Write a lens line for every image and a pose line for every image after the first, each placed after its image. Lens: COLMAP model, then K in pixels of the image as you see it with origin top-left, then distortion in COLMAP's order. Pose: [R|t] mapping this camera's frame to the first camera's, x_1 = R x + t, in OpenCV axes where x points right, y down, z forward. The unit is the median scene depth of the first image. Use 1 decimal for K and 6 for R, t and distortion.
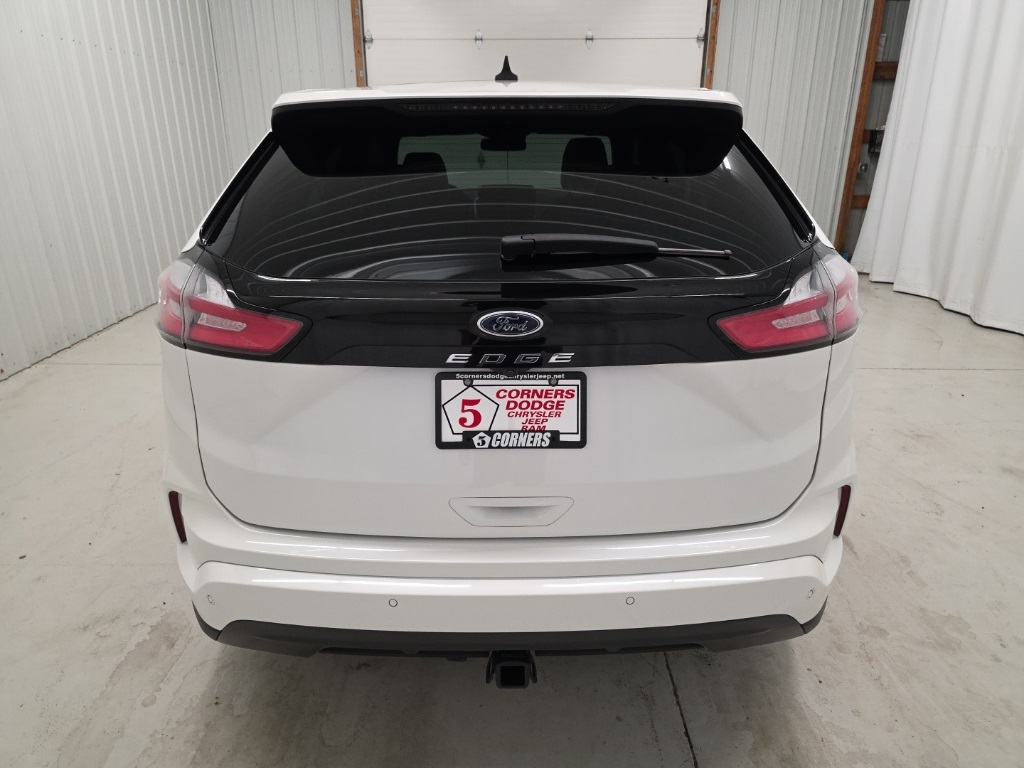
lens RADIAL K [[701.3, 0, 510.1], [0, 701.3, 380.6], [0, 0, 1]] dist [0.054577, -0.053640]
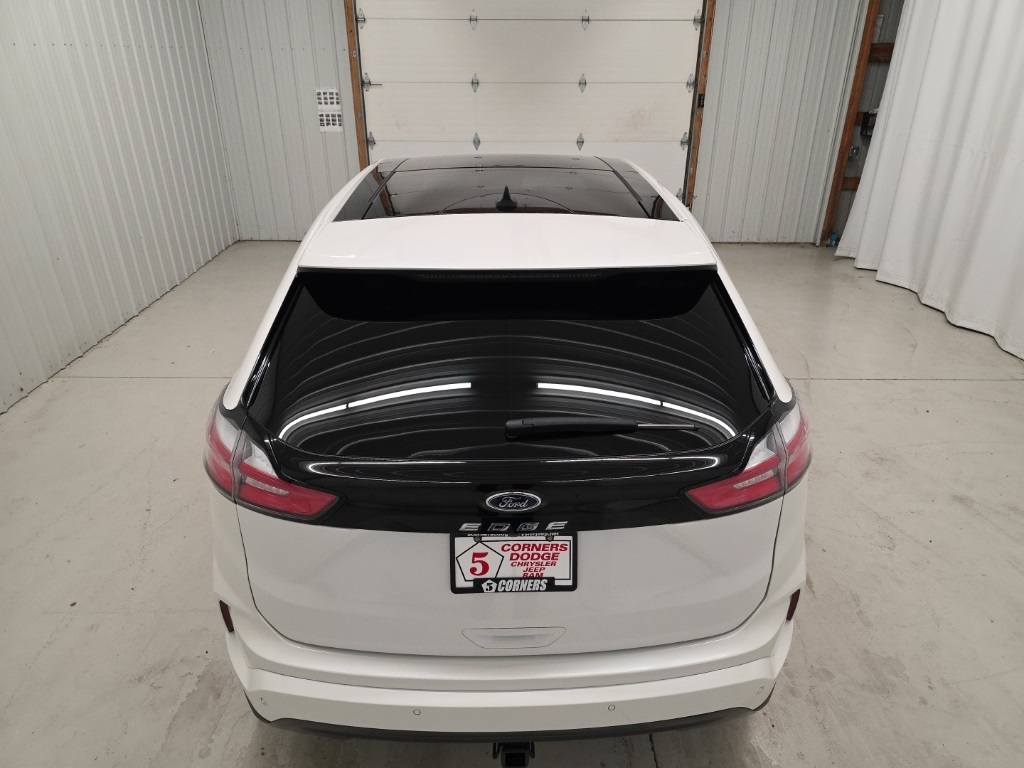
lens RADIAL K [[701.3, 0, 517.9], [0, 701.3, 384.1], [0, 0, 1]] dist [0.054577, -0.053640]
pose [[0.999816, -0.004220, 0.018690, -0.008406], [0.002275, 0.994691, 0.102884, -0.243218], [-0.019025, -0.102822, 0.994518, -0.102400]]
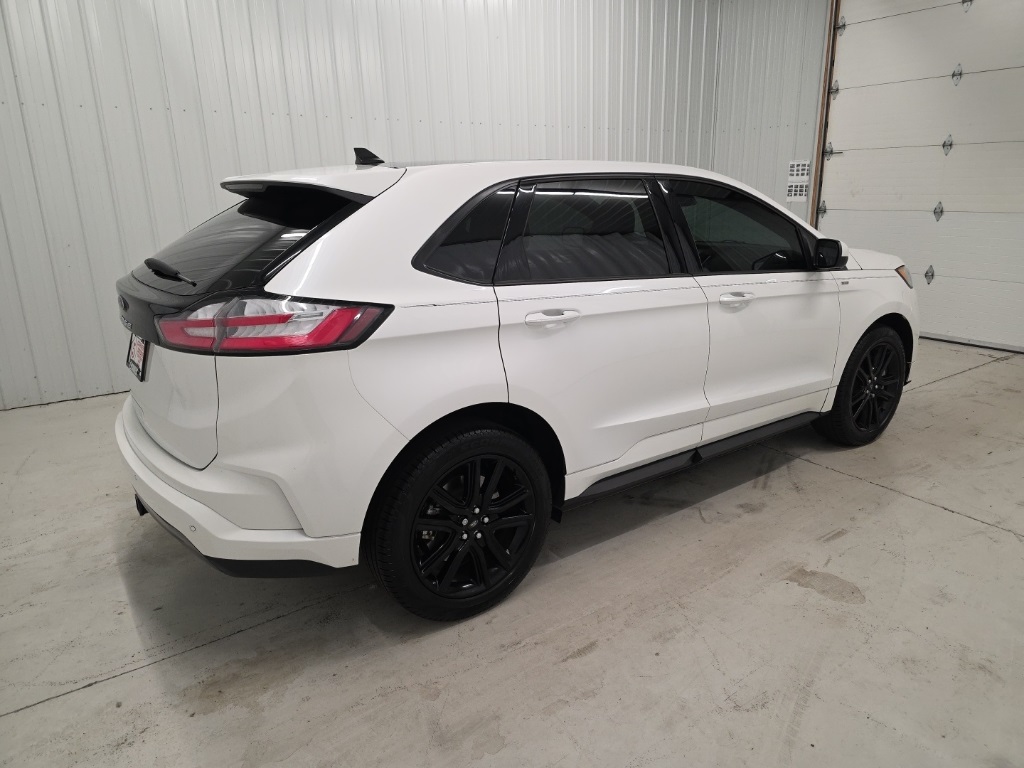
lens RADIAL K [[701.3, 0, 517.0], [0, 701.3, 376.8], [0, 0, 1]] dist [0.054577, -0.053640]
pose [[0.565953, 0.208773, -0.797566, 1.272381], [-0.259767, 0.963287, 0.067821, -0.167626], [0.782443, 0.168798, 0.599407, 0.428423]]
